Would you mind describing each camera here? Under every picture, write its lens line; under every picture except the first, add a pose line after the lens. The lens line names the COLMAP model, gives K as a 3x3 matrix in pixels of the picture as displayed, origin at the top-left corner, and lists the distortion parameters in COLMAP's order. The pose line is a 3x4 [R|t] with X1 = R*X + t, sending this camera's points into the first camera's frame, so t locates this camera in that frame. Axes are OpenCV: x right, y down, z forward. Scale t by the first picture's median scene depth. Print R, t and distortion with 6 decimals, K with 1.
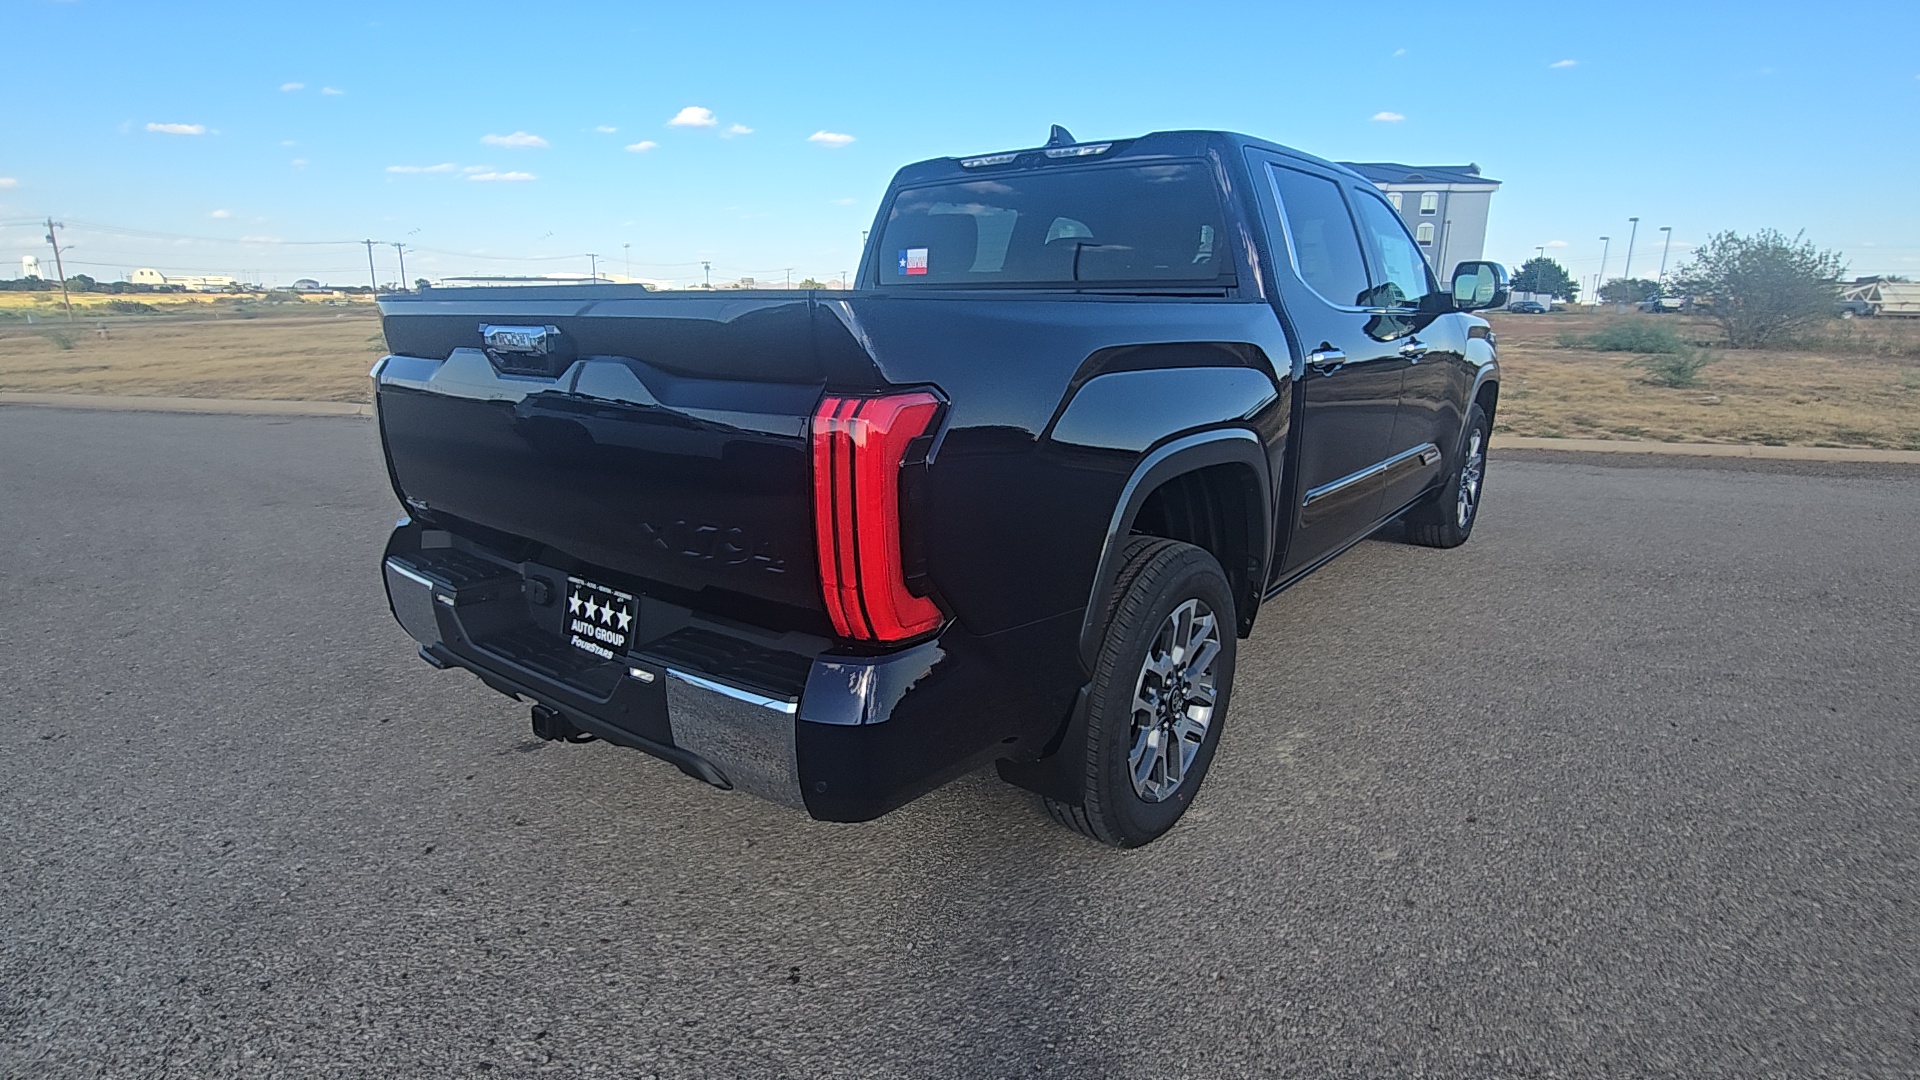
lens RADIAL K [[963.9, 0, 958.3], [0, 963.9, 544.6], [0, 0, 1]] dist [-0.002593, 0.002301]
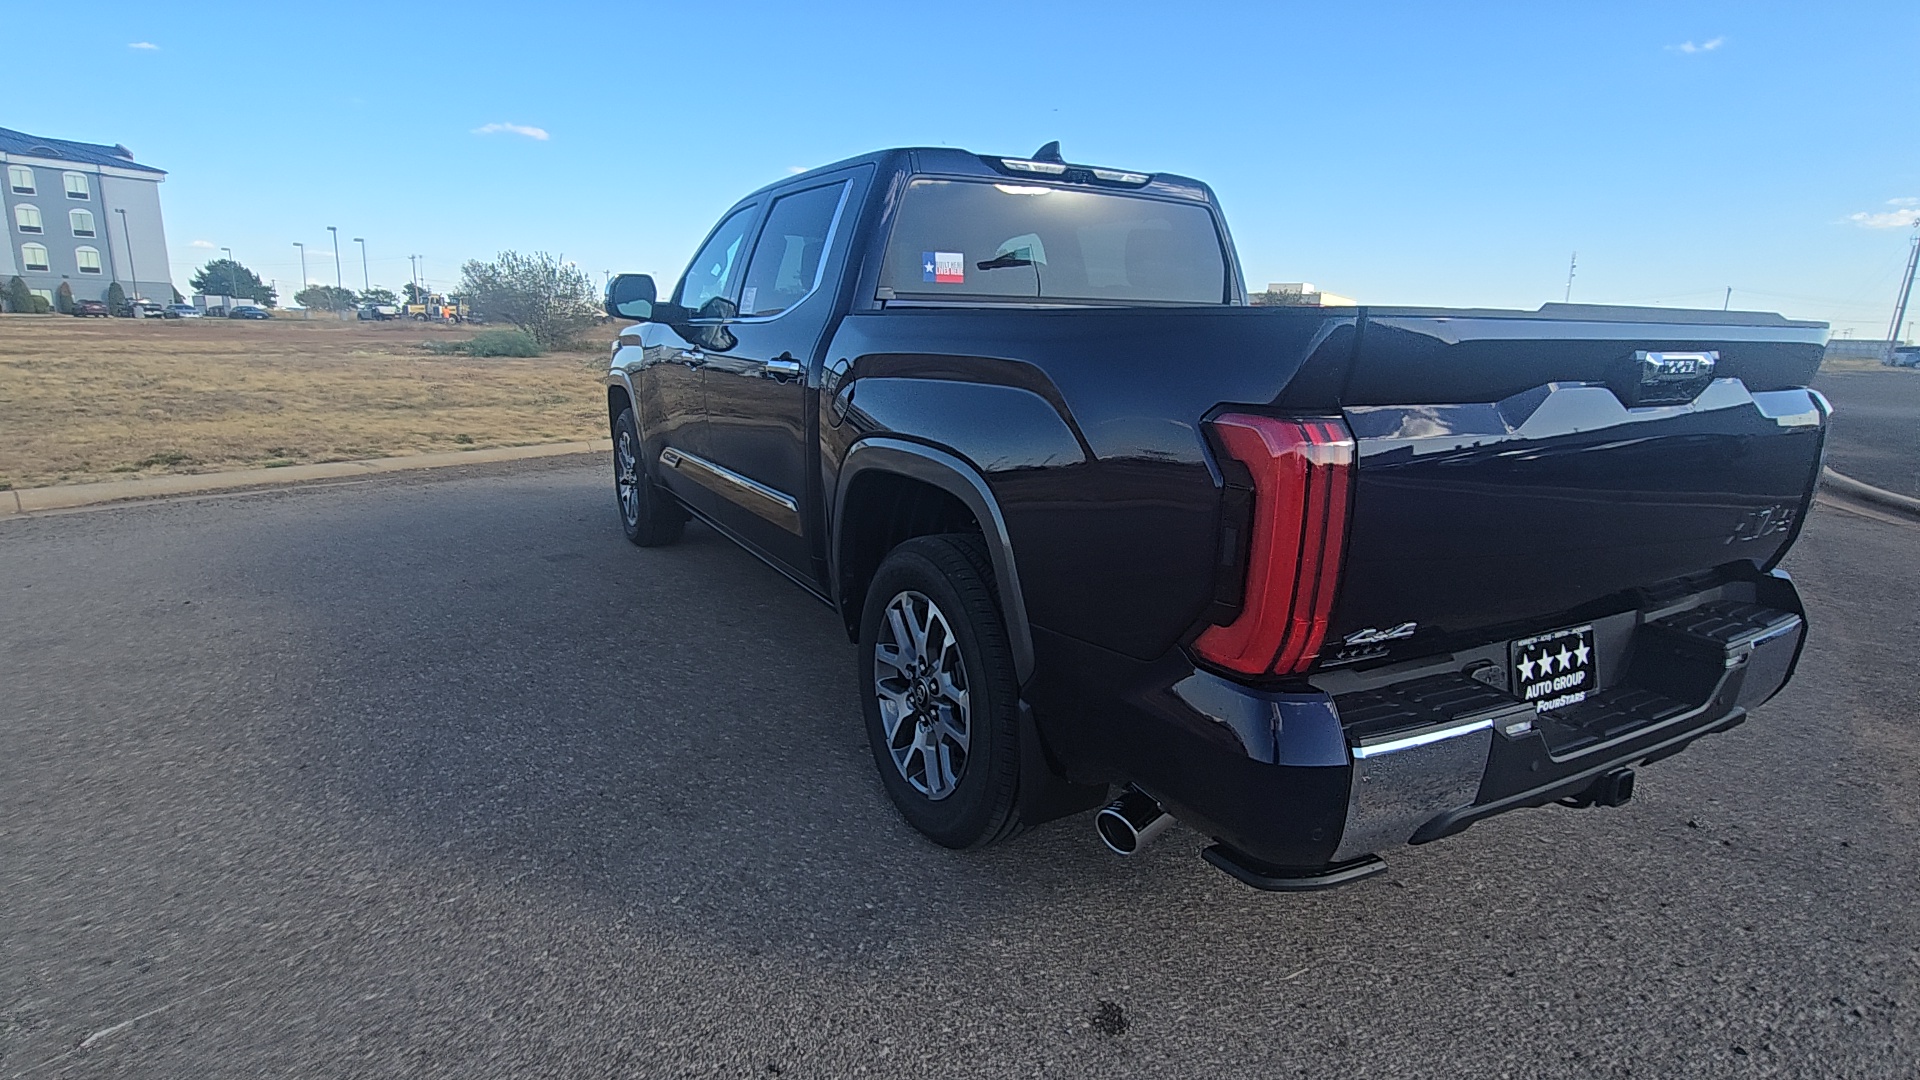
lens RADIAL K [[963.9, 0, 946.1], [0, 963.9, 543.6], [0, 0, 1]] dist [-0.002593, 0.002301]
pose [[0.392761, -0.199037, 0.897844, -1.385364], [0.205226, 0.970648, 0.125401, -0.269821], [-0.896449, 0.135009, 0.422080, 1.106526]]
